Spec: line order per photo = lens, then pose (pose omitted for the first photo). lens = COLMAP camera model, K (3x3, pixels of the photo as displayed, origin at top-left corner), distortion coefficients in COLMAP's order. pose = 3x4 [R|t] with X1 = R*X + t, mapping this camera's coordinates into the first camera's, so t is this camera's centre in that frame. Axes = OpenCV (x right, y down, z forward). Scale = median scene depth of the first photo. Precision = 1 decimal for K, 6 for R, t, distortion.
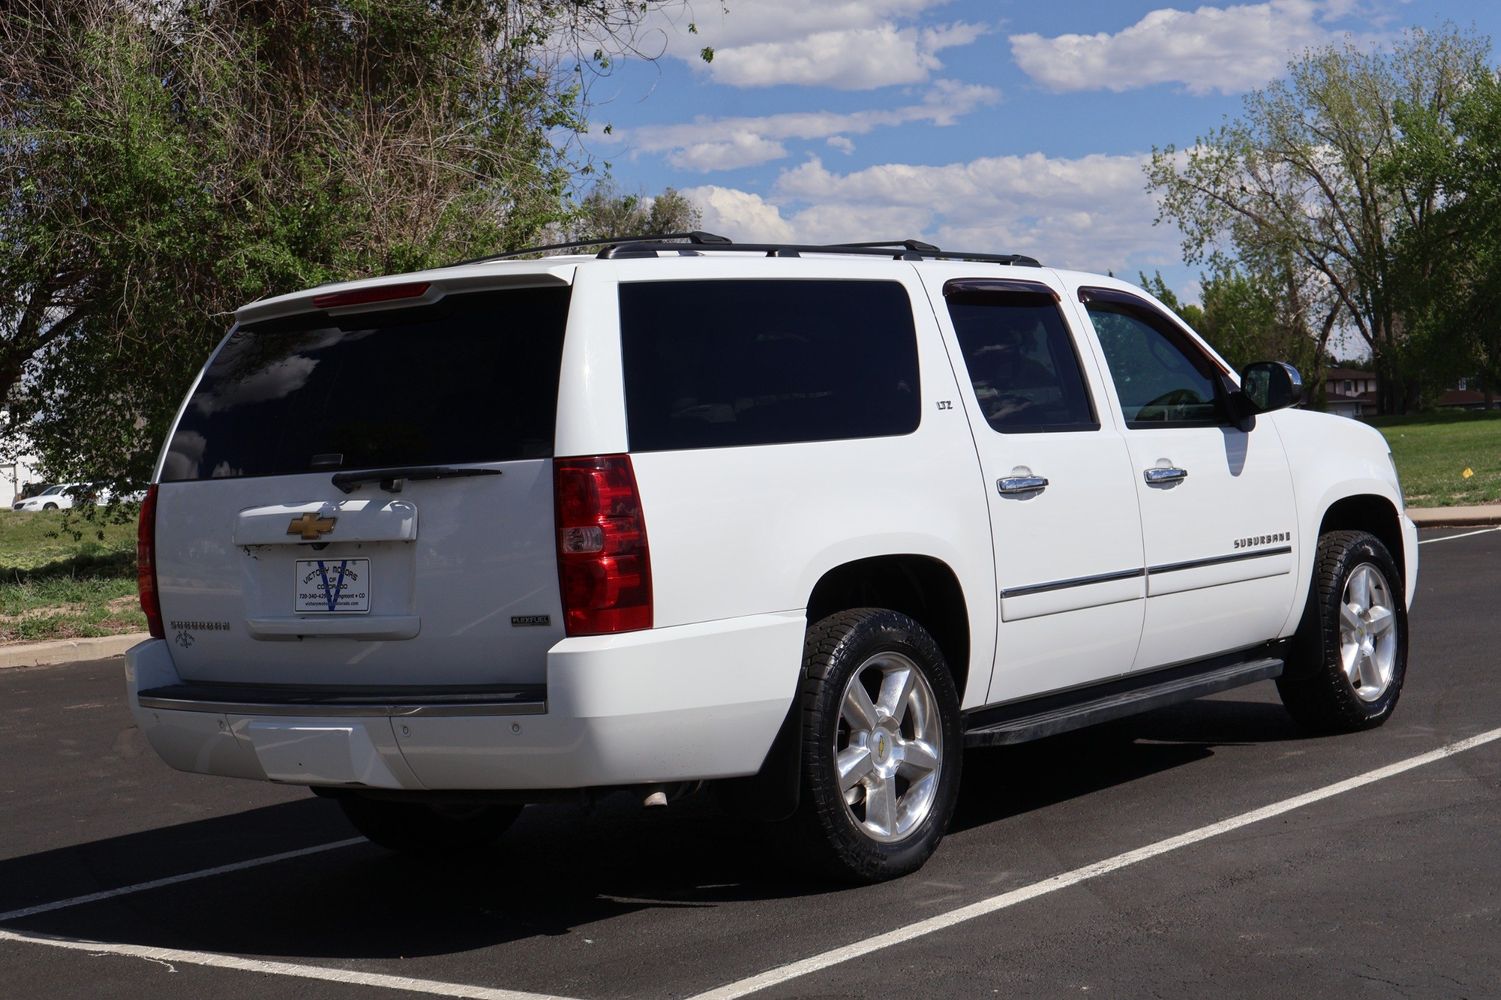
lens RADIAL K [[2527.1, 0, 747.7], [0, 2527.1, 424.3], [0, 0, 1]] dist [-0.017918, -0.044441]
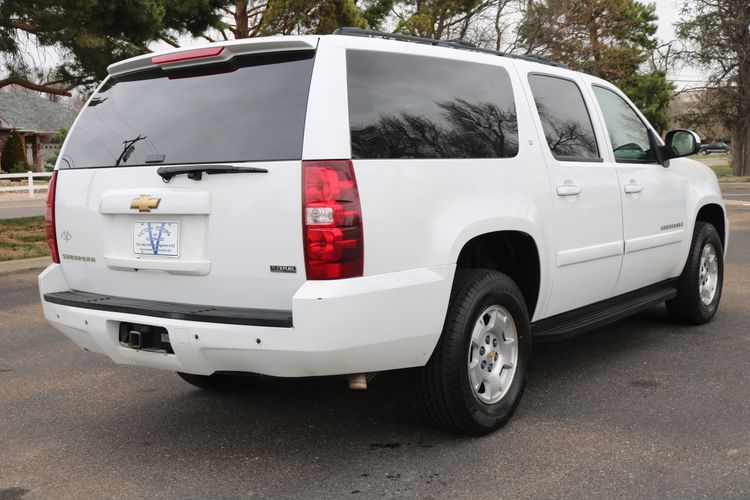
lens RADIAL K [[883.7, 0, 375.0], [0, 883.7, 250.0], [0, 0, 1]] dist [0.018623, 0.007921]
pose [[0.998929, 0.036488, 0.028463, -0.042883], [-0.038907, 0.995212, 0.089662, 0.016261], [-0.025056, -0.090674, 0.995565, 0.438695]]
